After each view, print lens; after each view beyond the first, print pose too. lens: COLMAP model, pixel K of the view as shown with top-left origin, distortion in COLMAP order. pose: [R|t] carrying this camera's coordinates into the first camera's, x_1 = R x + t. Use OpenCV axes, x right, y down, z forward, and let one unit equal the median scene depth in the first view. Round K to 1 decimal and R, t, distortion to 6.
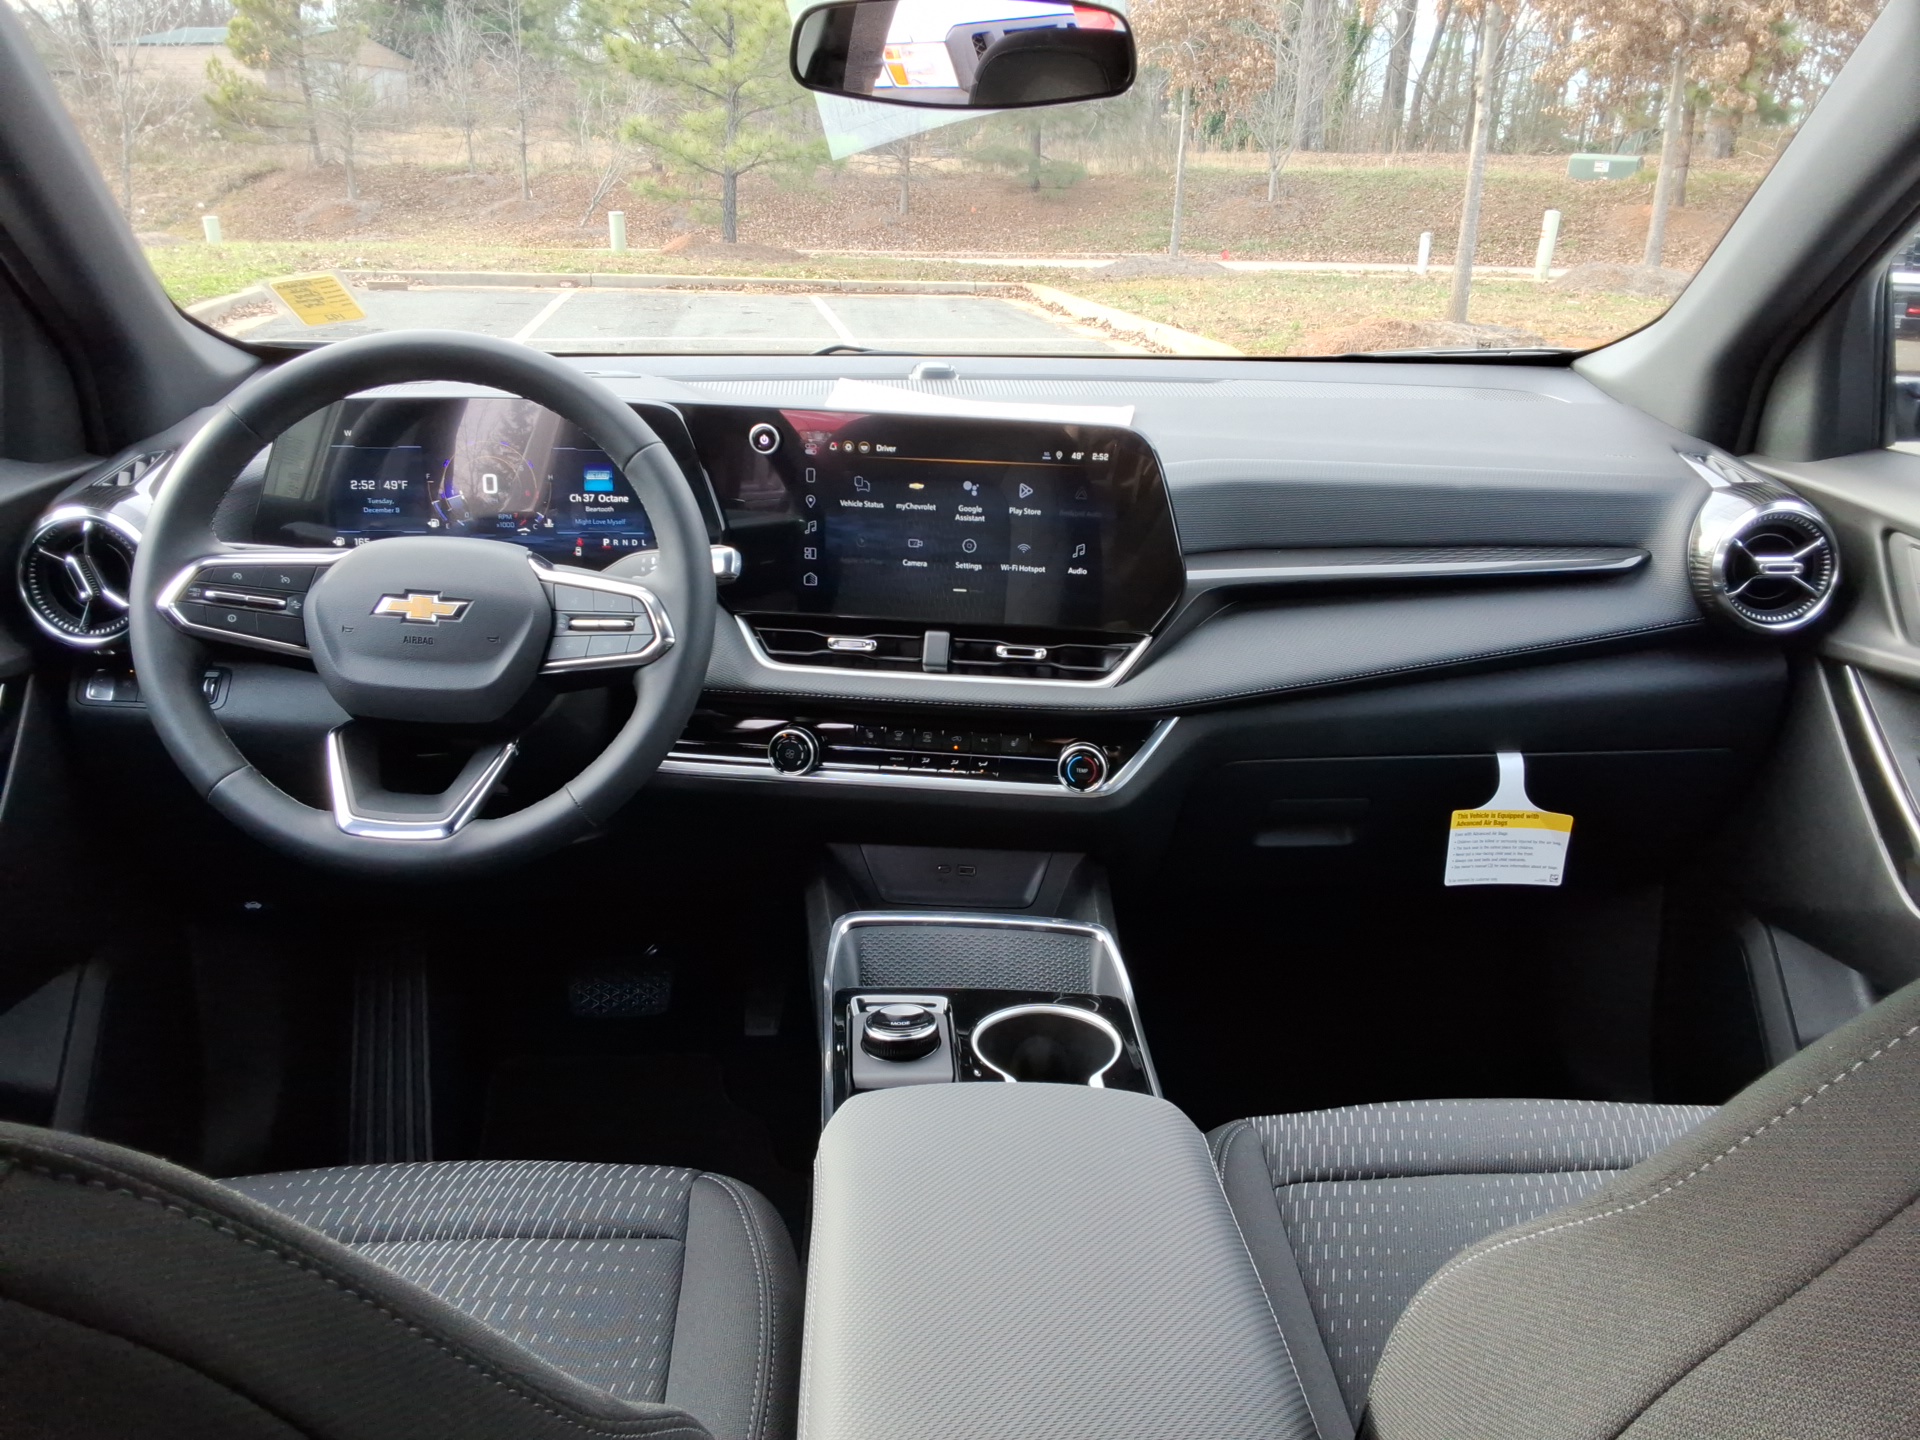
lens RADIAL K [[1542.0, 0, 986.1], [0, 1542.0, 712.3], [0, 0, 1]] dist [0.094918, -0.135687]
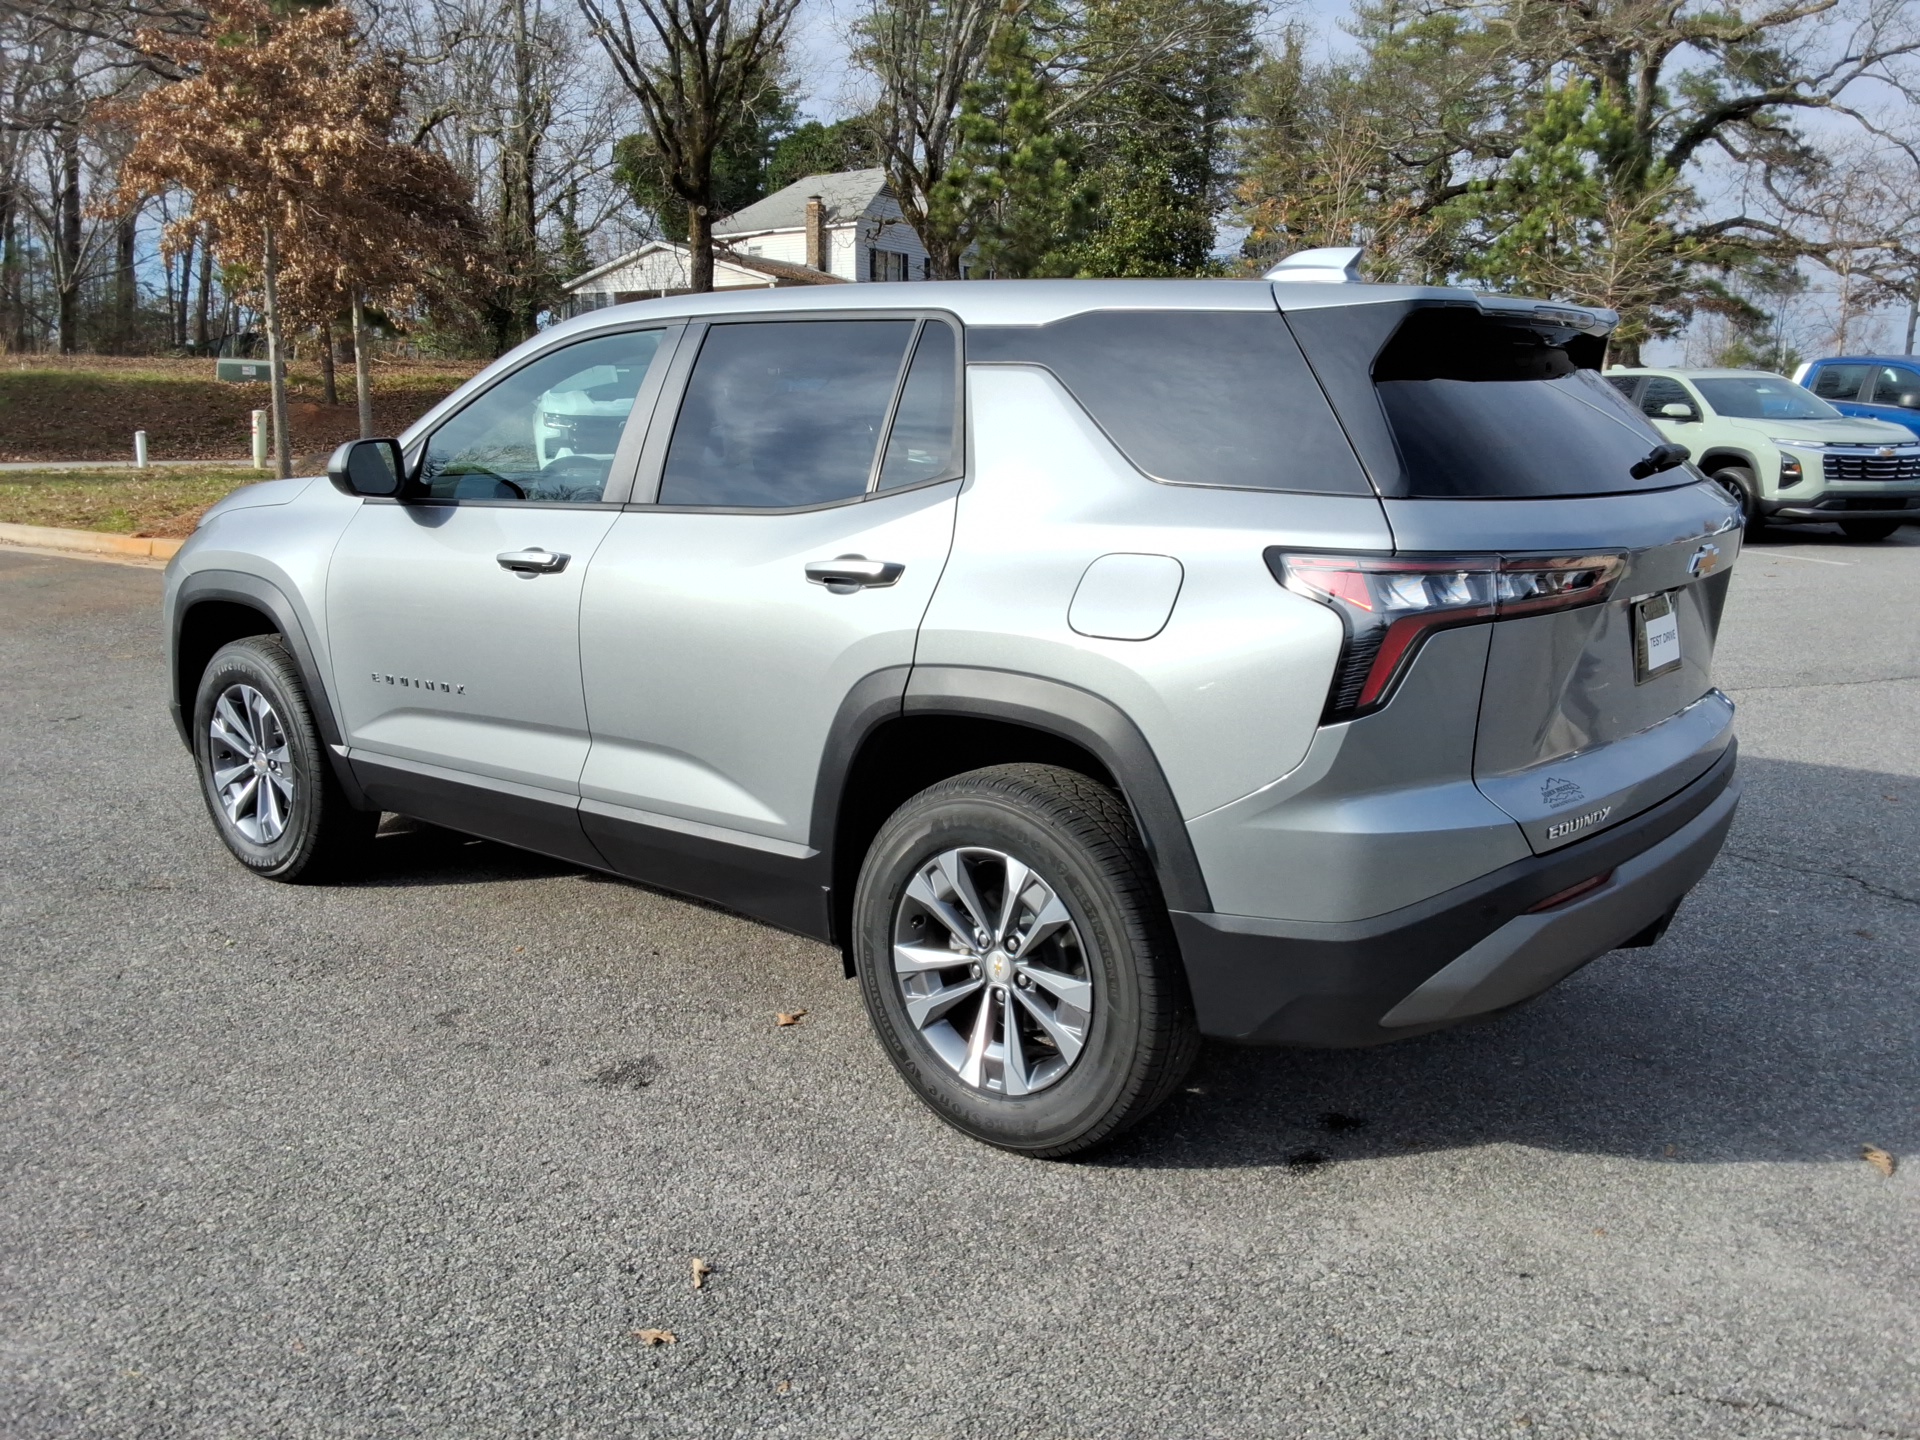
lens RADIAL K [[1542.0, 0, 972.1], [0, 1542.0, 719.2], [0, 0, 1]] dist [0.094918, -0.135687]
pose [[0.682097, -0.156971, 0.714216, -2.248609], [0.236419, 0.971574, -0.012253, 0.594879], [-0.691990, 0.177212, 0.699818, -2.055661]]
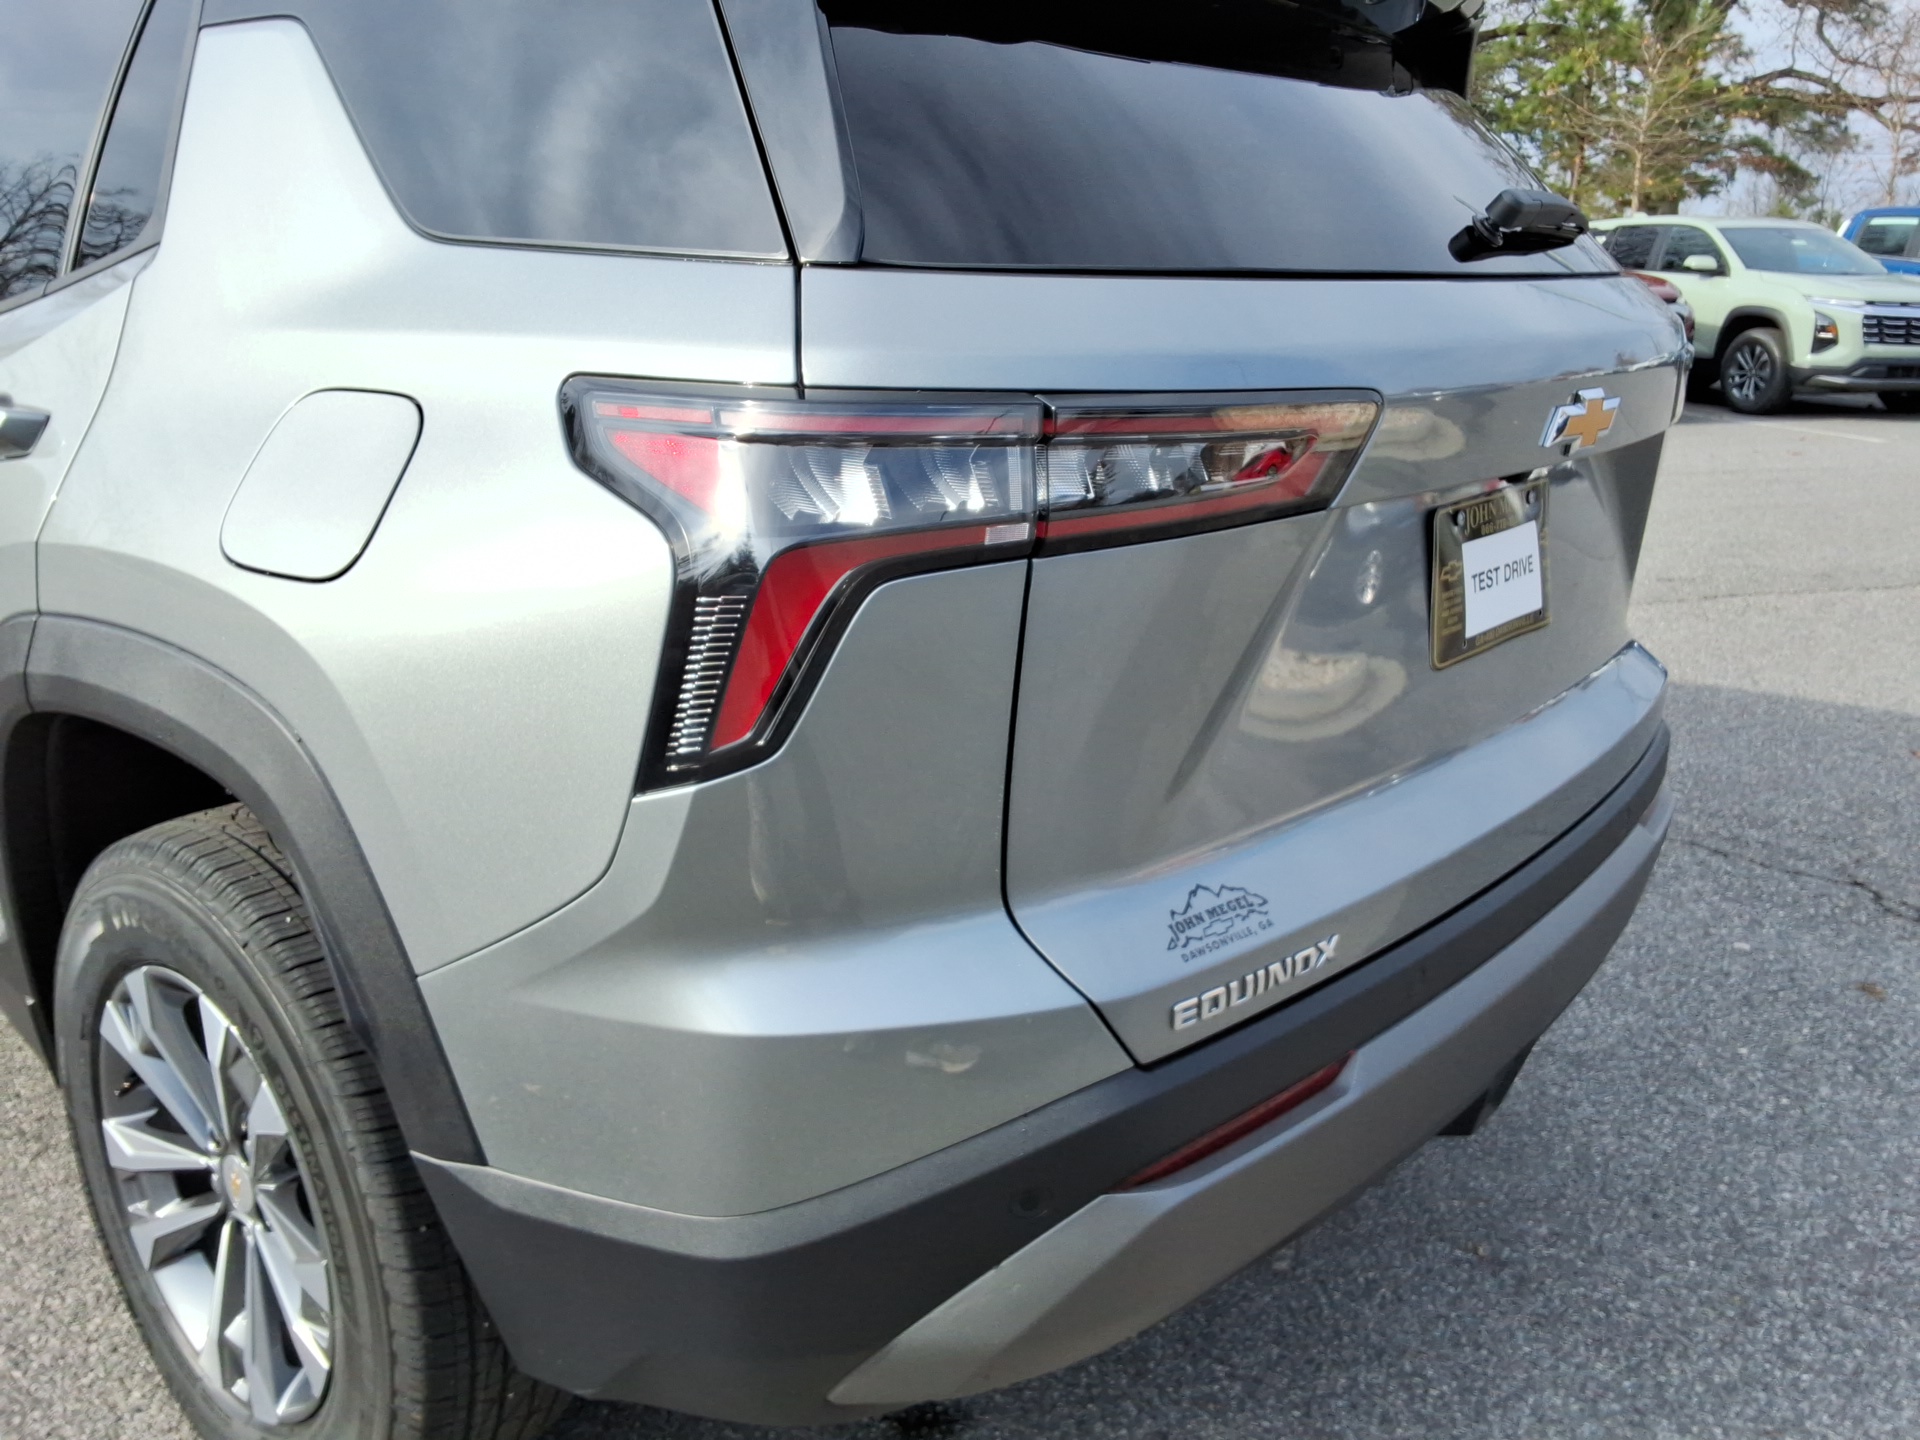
lens RADIAL K [[1542.0, 0, 977.5], [0, 1542.0, 720.3], [0, 0, 1]] dist [0.094918, -0.135687]
pose [[0.691376, -0.208038, 0.691896, -0.968274], [0.229235, 0.971330, 0.062994, 0.635790], [-0.685165, 0.115054, 0.719244, -1.729381]]
